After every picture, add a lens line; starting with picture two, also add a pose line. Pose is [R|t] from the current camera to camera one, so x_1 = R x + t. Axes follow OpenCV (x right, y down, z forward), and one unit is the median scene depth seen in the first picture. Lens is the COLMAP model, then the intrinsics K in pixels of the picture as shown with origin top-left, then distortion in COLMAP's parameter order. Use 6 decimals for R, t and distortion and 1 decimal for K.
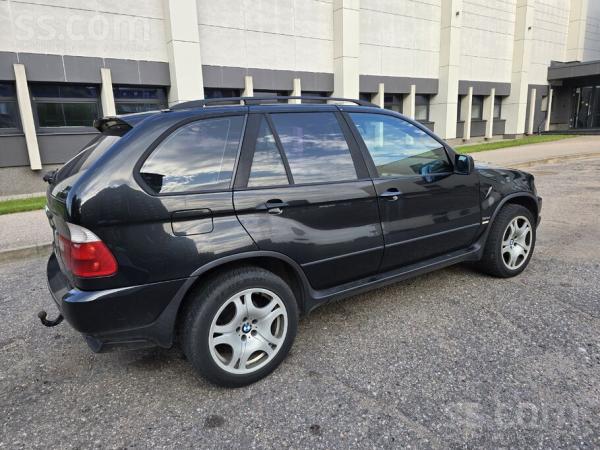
lens RADIAL K [[420.4, 0, 292.6], [0, 420.4, 223.6], [0, 0, 1]] dist [0.052167, -0.042521]
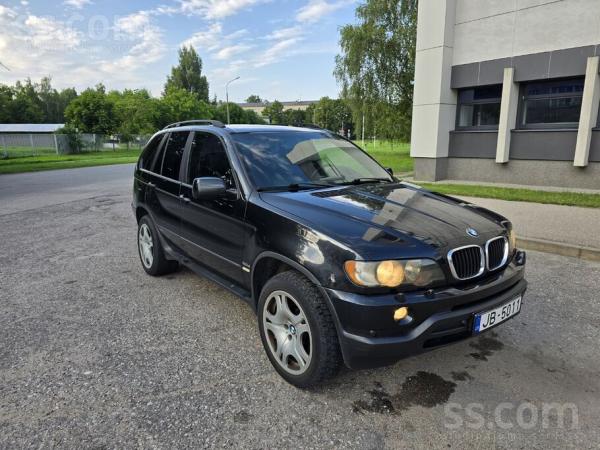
lens RADIAL K [[420.4, 0, 292.6], [0, 420.4, 223.6], [0, 0, 1]] dist [0.052167, -0.042521]
pose [[0.041390, 0.239144, -0.970102, 0.590818], [-0.206336, 0.952050, 0.225891, -0.138520], [0.977605, 0.190818, 0.088749, 0.486751]]
